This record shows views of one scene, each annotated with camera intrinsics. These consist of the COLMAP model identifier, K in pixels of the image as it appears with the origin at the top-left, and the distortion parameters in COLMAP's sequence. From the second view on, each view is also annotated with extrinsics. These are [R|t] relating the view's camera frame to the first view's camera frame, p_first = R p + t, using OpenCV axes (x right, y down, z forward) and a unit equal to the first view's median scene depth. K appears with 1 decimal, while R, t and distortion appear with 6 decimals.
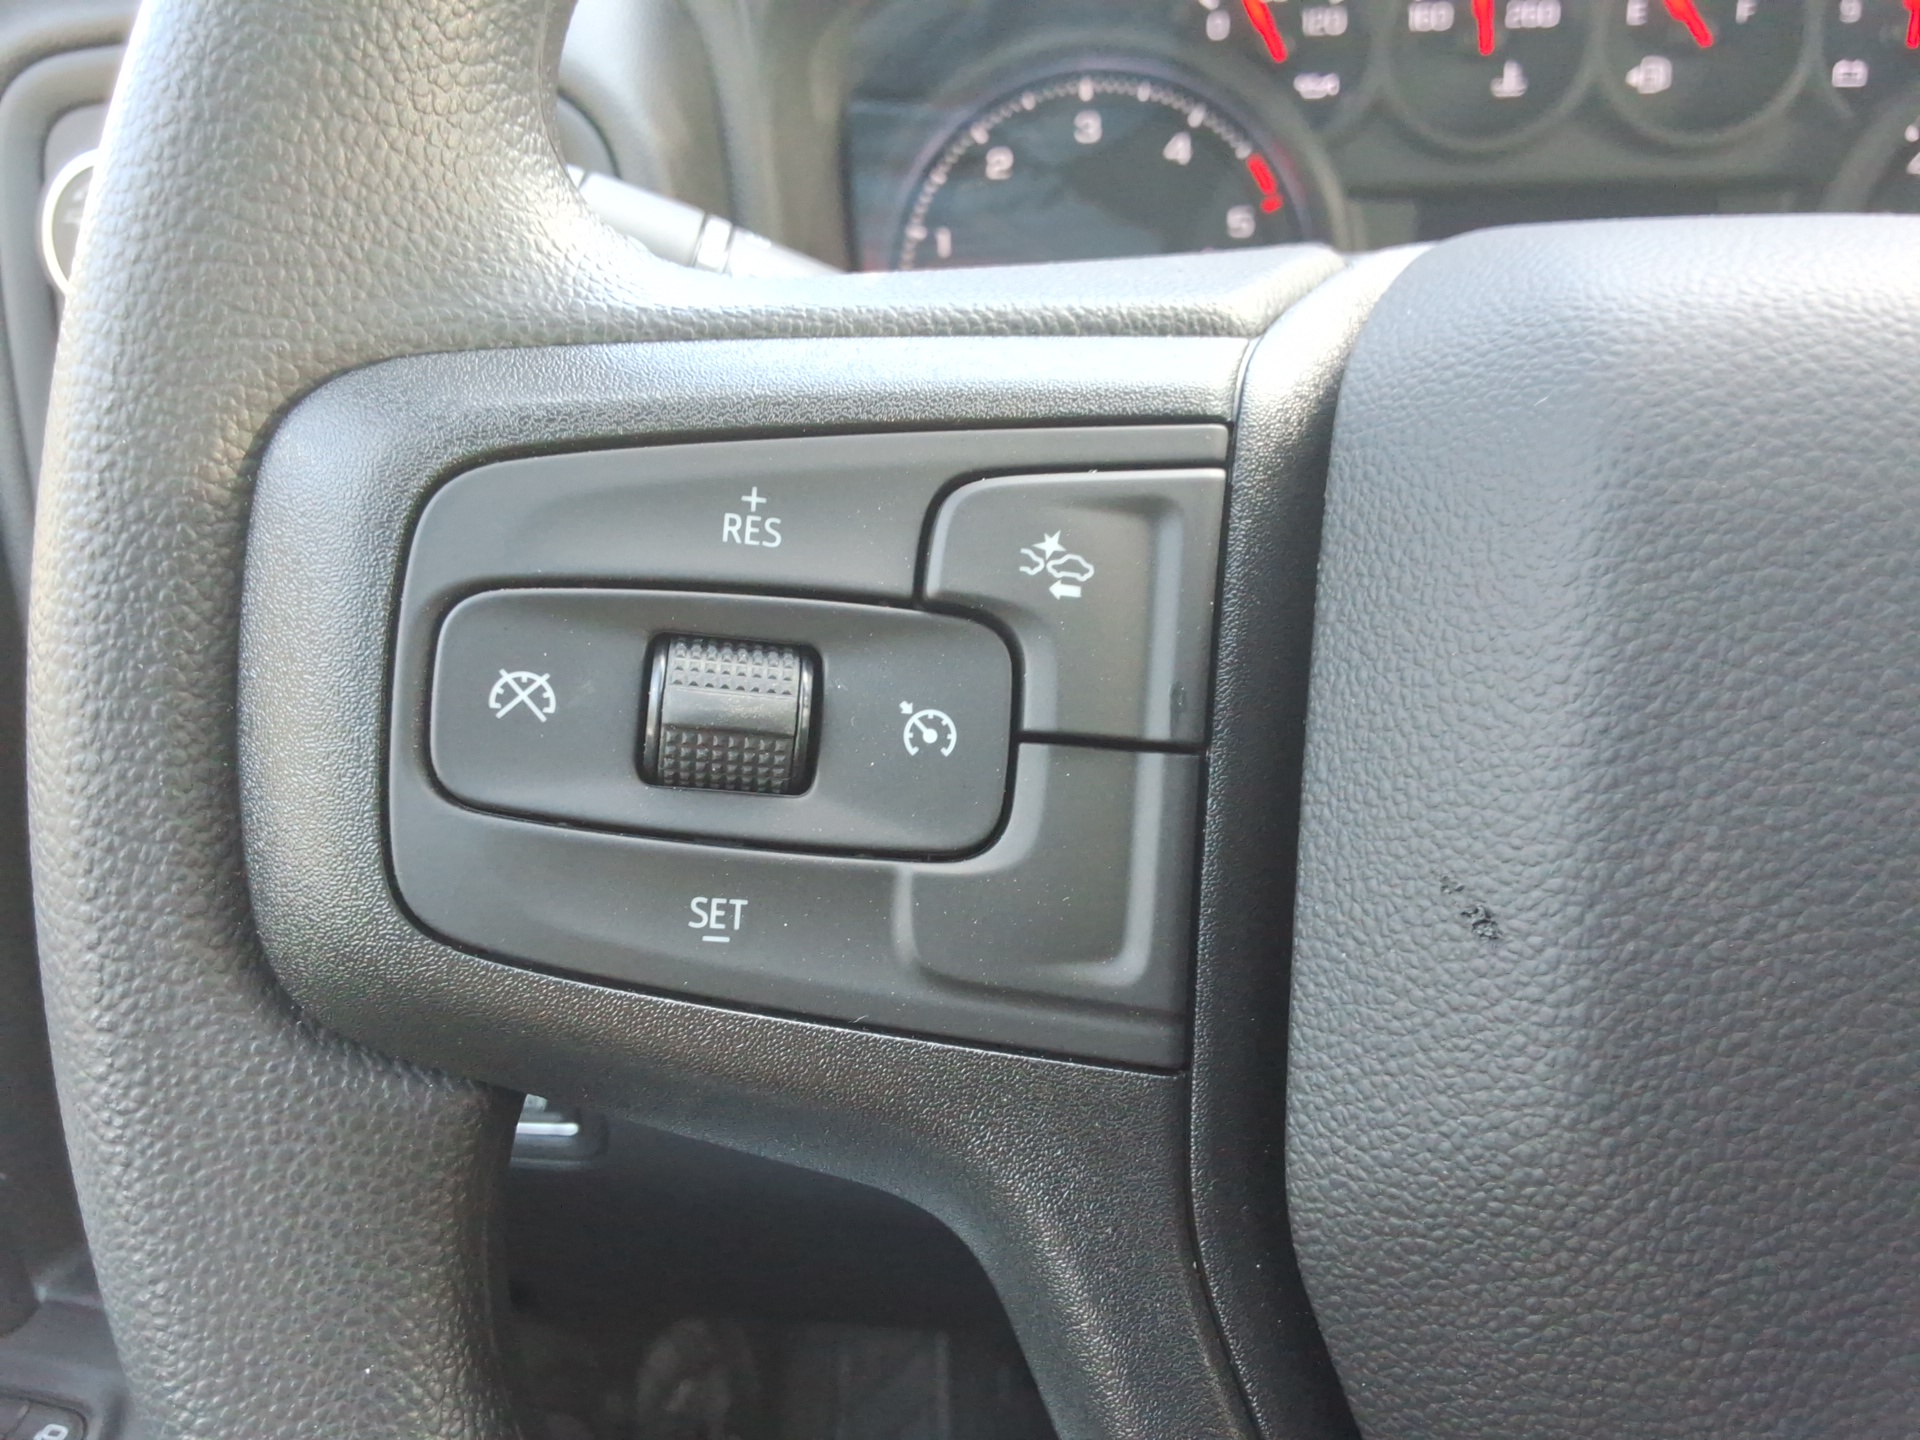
lens RADIAL K [[1548.6, 0, 974.5], [0, 1548.6, 731.0], [0, 0, 1]] dist [0.136171, -0.211275]
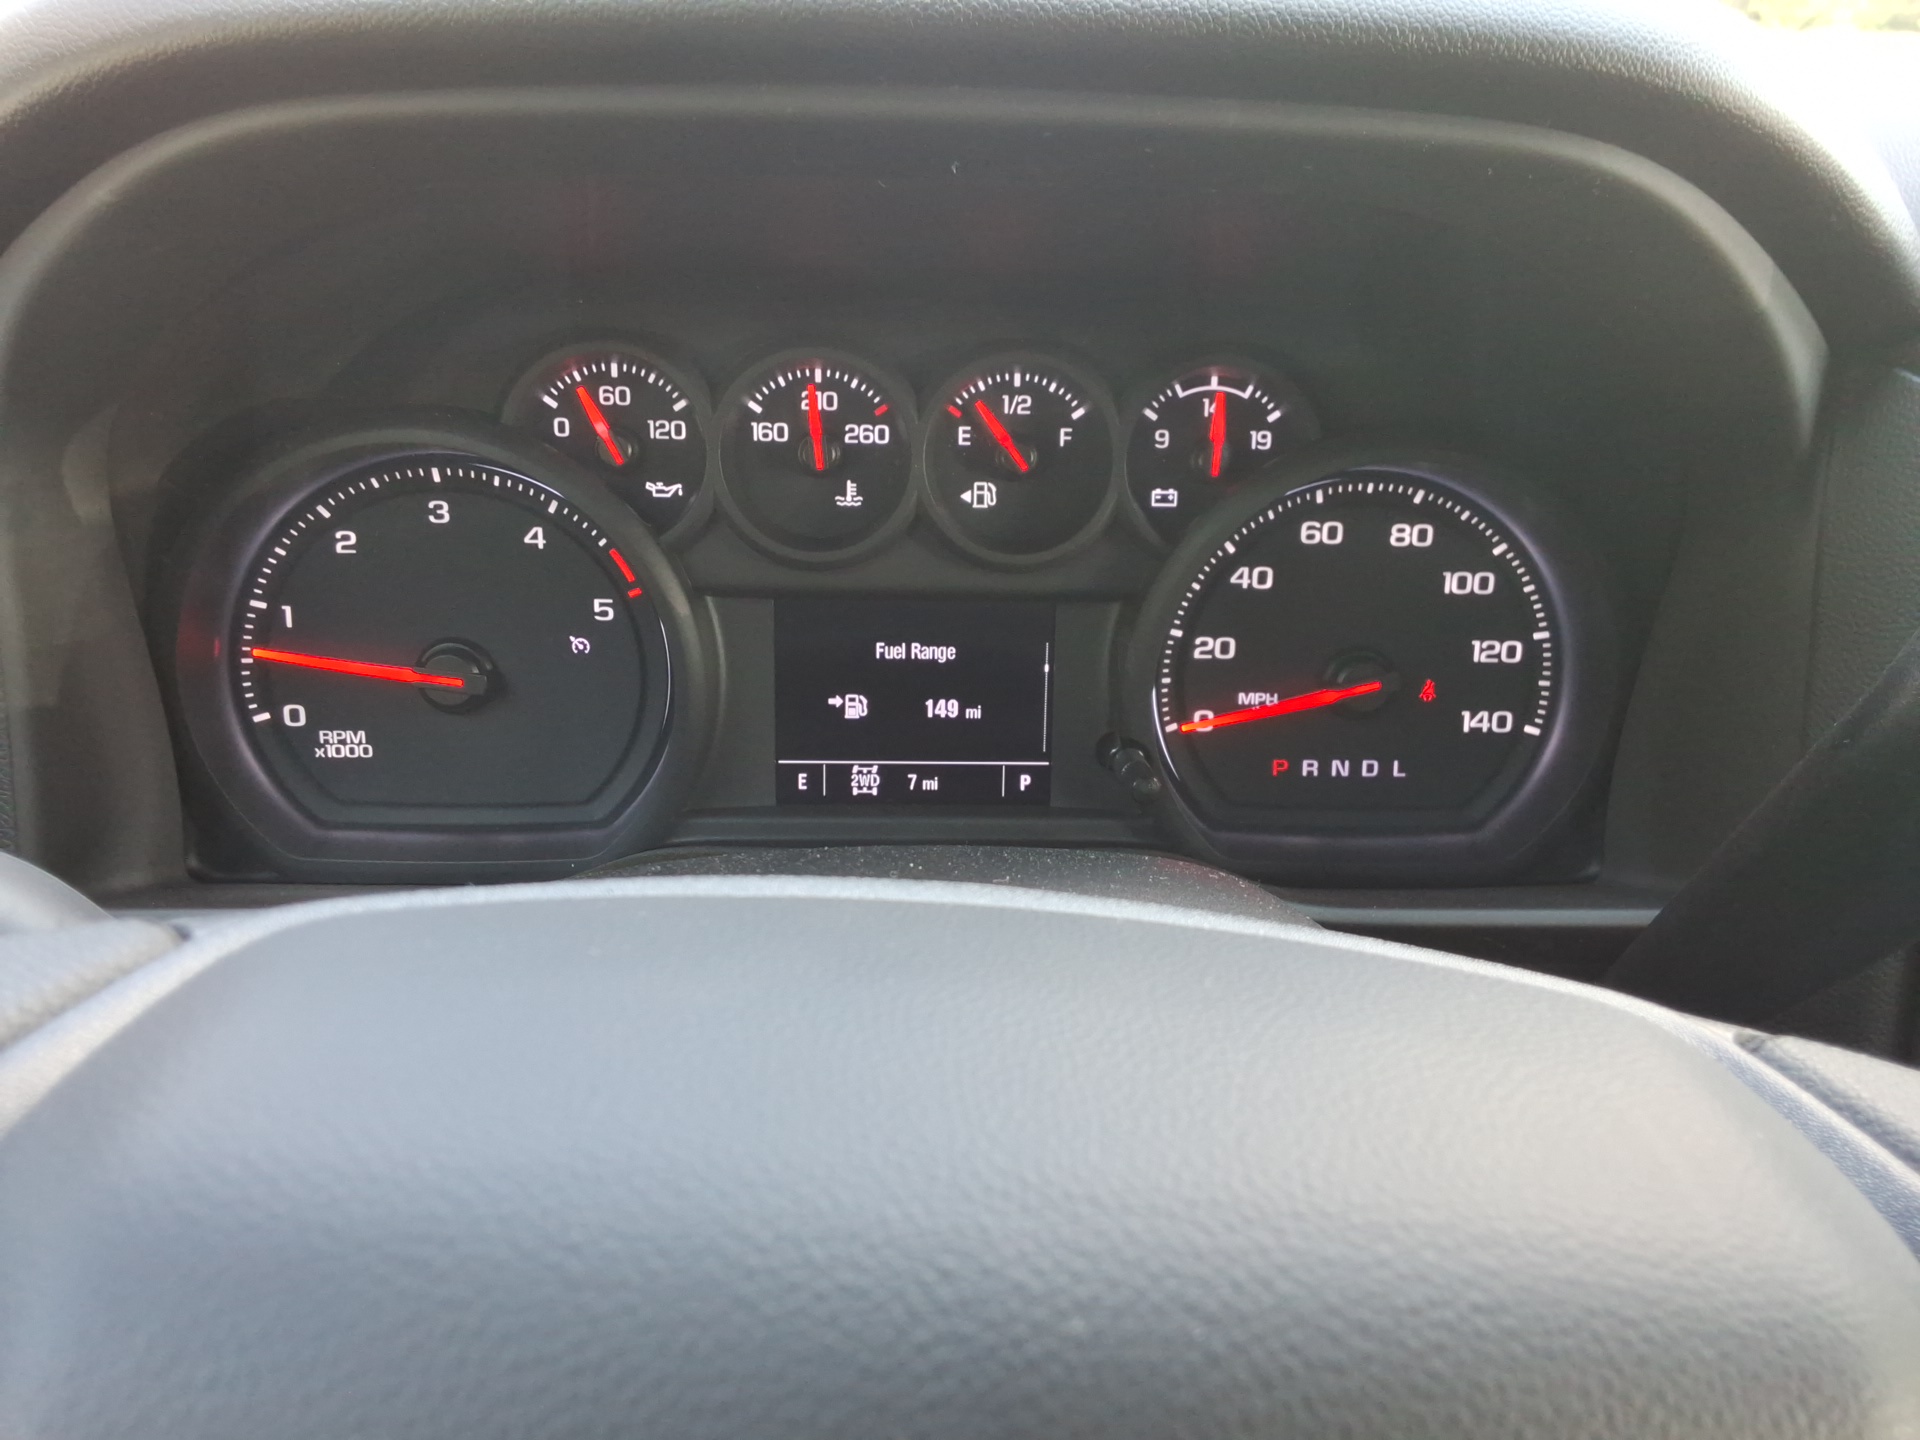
lens RADIAL K [[1548.6, 0, 974.5], [0, 1548.6, 731.0], [0, 0, 1]] dist [0.136171, -0.211275]
pose [[0.983626, 0.004435, 0.180168, 0.665918], [0.016033, 0.993580, -0.111989, -0.398579], [-0.179508, 0.113044, 0.977240, 0.012447]]
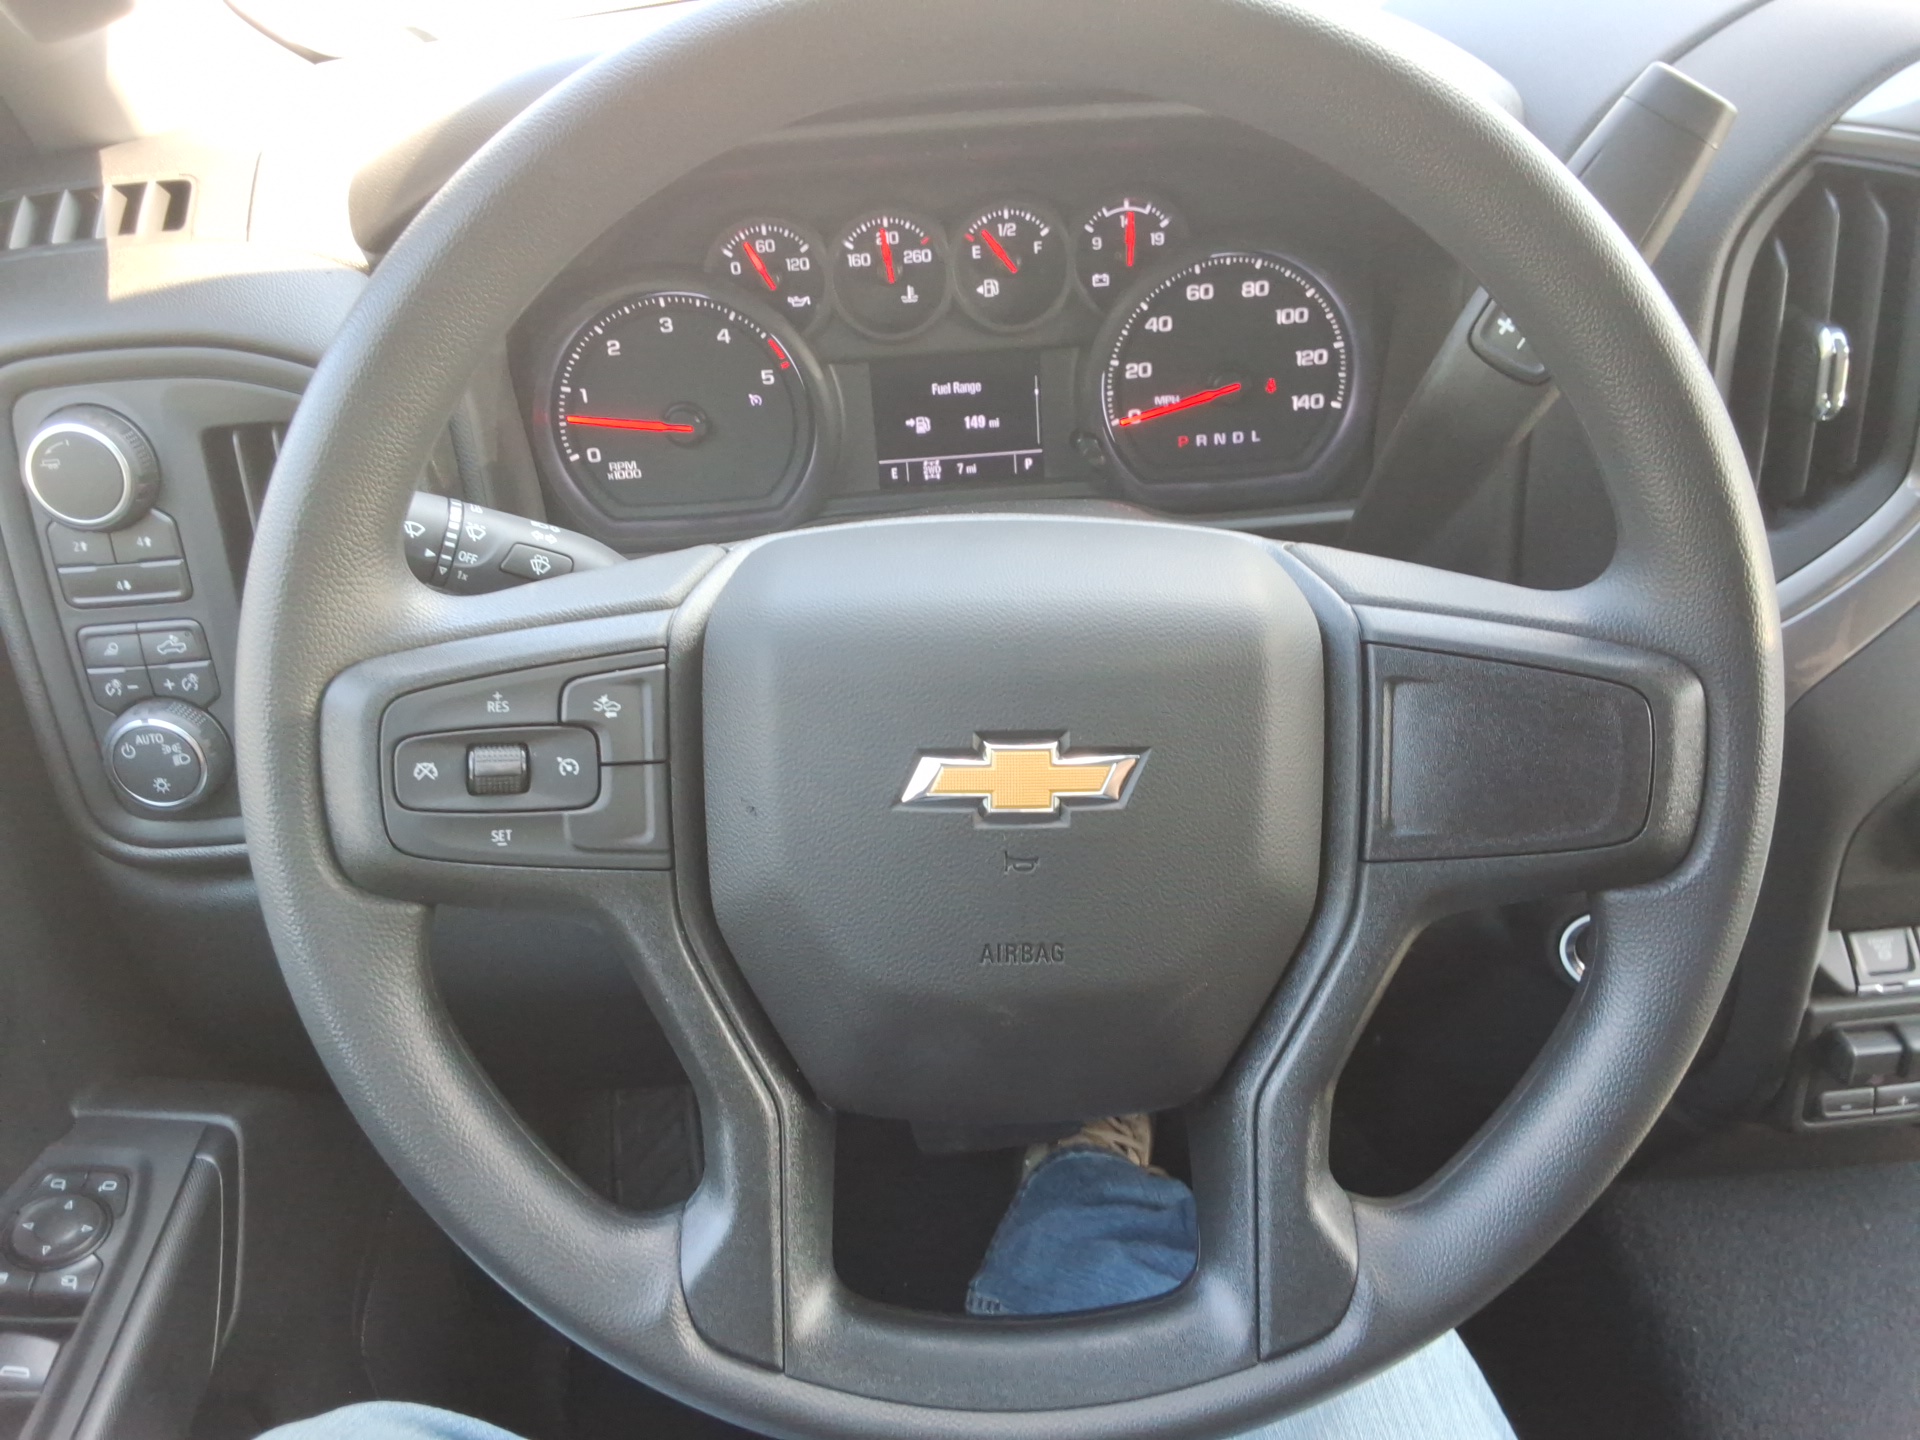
lens RADIAL K [[1548.6, 0, 974.5], [0, 1548.6, 731.0], [0, 0, 1]] dist [0.136171, -0.211275]
pose [[0.982793, -0.105378, 0.151705, 0.283445], [0.091345, 0.991114, 0.096691, -0.281203], [-0.160546, -0.081170, 0.983685, -2.027056]]
